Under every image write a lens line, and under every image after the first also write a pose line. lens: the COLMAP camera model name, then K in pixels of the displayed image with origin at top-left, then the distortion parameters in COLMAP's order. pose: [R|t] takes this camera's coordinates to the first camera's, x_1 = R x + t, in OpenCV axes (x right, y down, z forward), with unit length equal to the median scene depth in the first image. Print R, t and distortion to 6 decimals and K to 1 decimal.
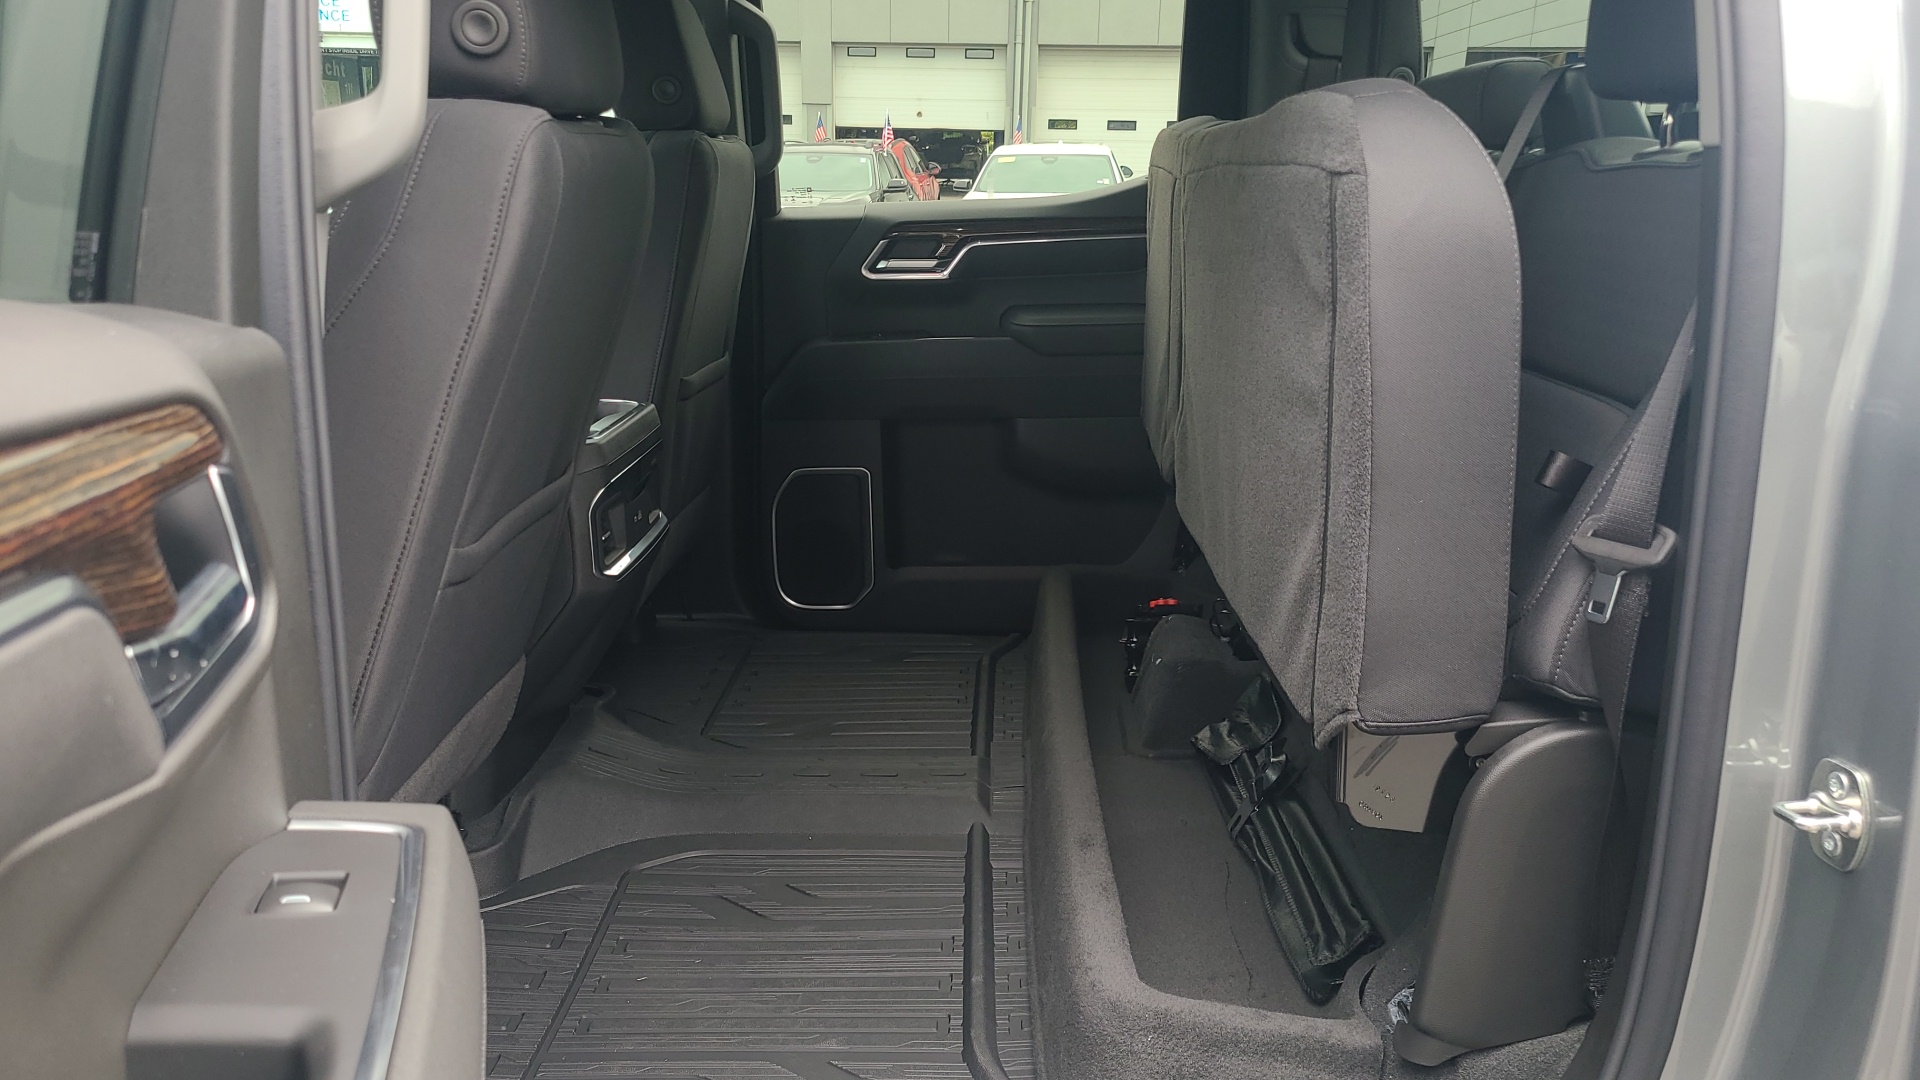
lens RADIAL K [[1435.1, 0, 970.1], [0, 1435.1, 554.3], [0, 0, 1]] dist [0.066220, -0.049477]
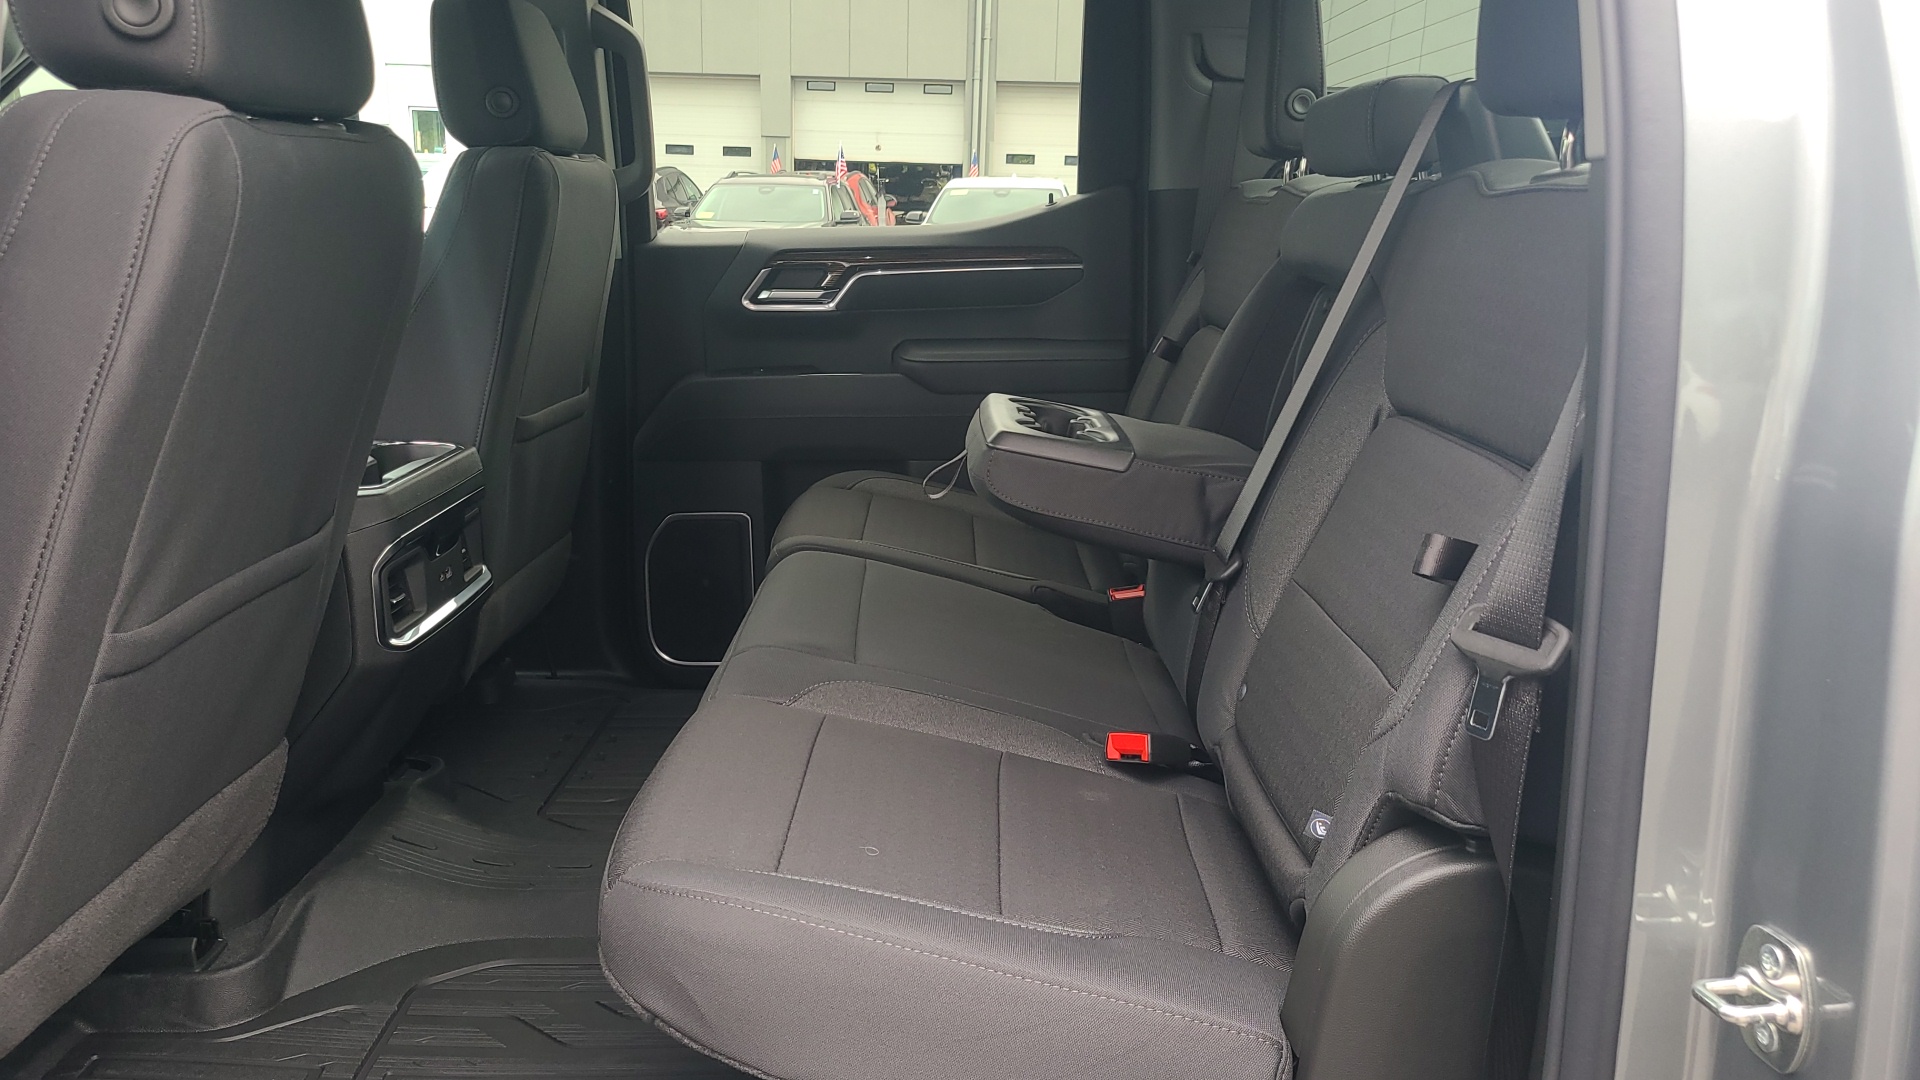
lens RADIAL K [[1435.1, 0, 968.0], [0, 1435.1, 523.6], [0, 0, 1]] dist [0.066220, -0.049477]
pose [[0.999694, 0.003520, 0.024484, 0.092994], [-0.002490, 0.999117, -0.041934, -0.028517], [-0.024610, 0.041860, 0.998820, 0.141339]]
